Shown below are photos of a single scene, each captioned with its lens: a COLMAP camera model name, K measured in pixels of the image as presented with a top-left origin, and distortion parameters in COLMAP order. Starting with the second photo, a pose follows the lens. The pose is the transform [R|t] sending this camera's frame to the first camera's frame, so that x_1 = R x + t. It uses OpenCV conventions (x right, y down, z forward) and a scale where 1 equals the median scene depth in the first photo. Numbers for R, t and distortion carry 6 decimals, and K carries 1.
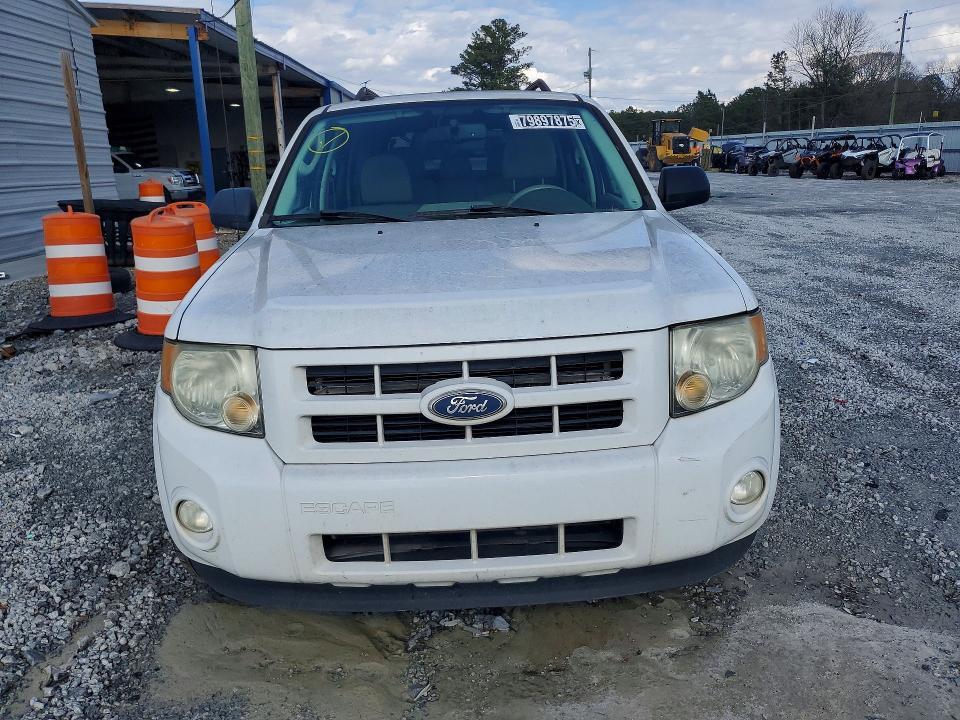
lens RADIAL K [[751.3, 0, 480.5], [0, 751.3, 361.5], [0, 0, 1]] dist [0.008344, 0.004597]
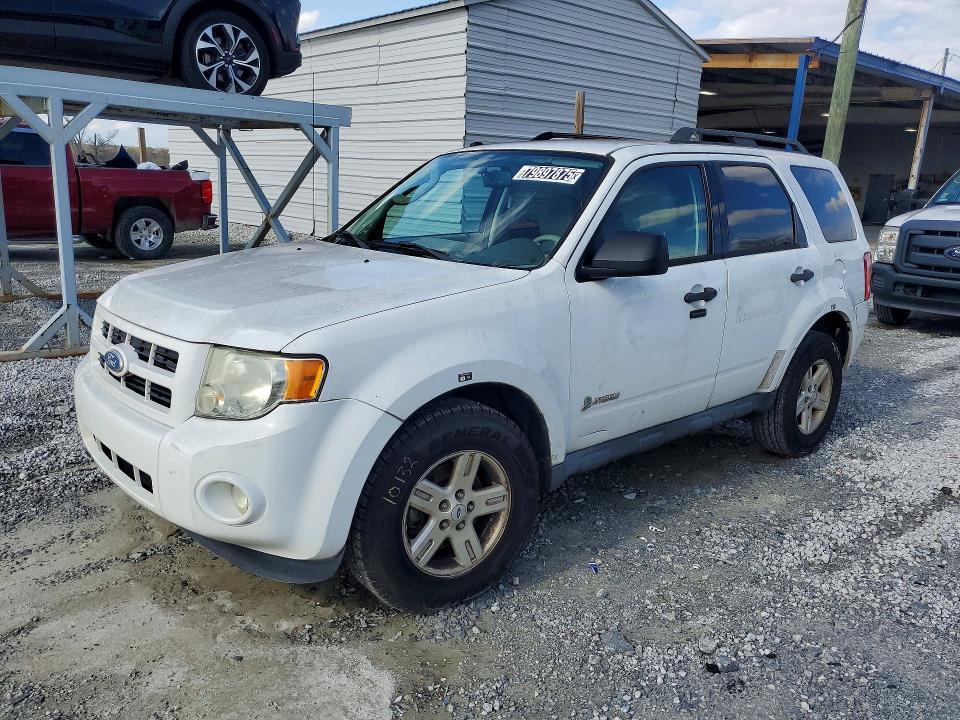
lens RADIAL K [[751.3, 0, 478.7], [0, 751.3, 358.3], [0, 0, 1]] dist [0.008344, 0.004597]
pose [[0.654744, 0.236870, -0.717776, 0.198467], [-0.258071, 0.962618, 0.082261, -0.033230], [0.710429, 0.131377, 0.691397, 0.062293]]
